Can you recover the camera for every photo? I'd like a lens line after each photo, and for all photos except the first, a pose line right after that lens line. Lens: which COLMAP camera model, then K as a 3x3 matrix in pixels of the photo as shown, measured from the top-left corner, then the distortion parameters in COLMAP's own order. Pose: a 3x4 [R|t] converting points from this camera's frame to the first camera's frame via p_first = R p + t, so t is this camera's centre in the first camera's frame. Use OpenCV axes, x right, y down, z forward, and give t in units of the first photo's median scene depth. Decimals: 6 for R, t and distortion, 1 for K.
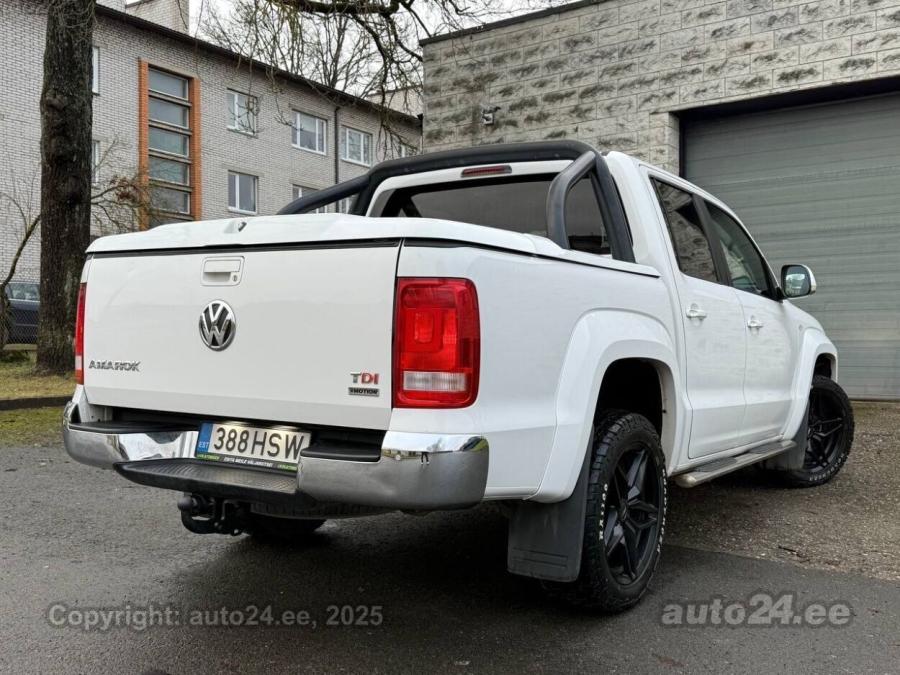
lens RADIAL K [[915.0, 0, 450.0], [0, 915.0, 337.5], [0, 0, 1]] dist [0.207587, -0.474709]
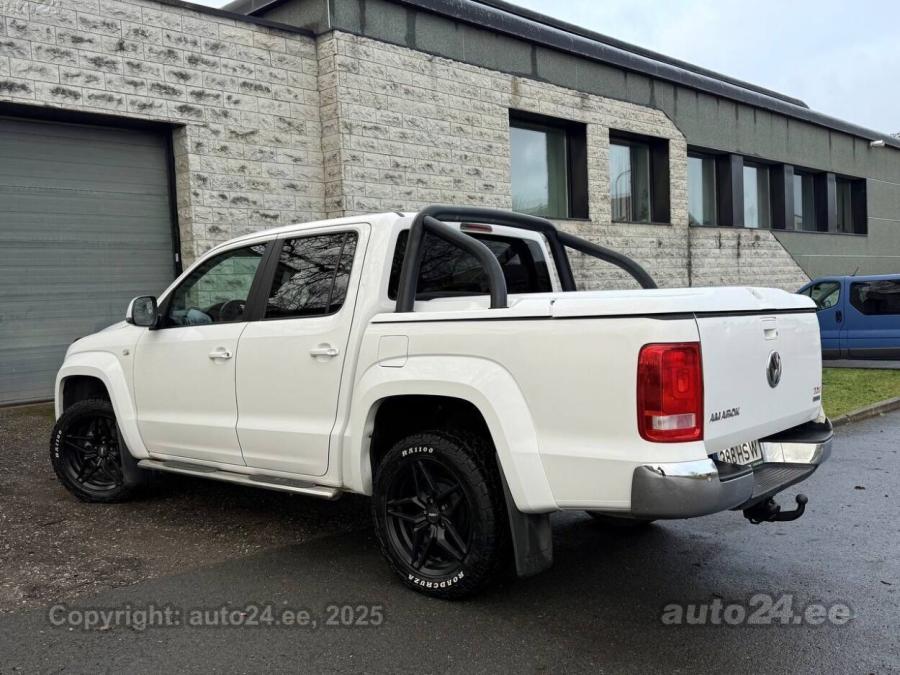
lens RADIAL K [[839.5, 0, 450.0], [0, 839.5, 337.5], [0, 0, 1]] dist [0.192046, -0.354634]
pose [[0.166592, -0.052758, 0.984613, -0.418624], [0.028293, 0.998412, 0.048710, -0.036560], [-0.985620, 0.019743, 0.167820, 0.332834]]
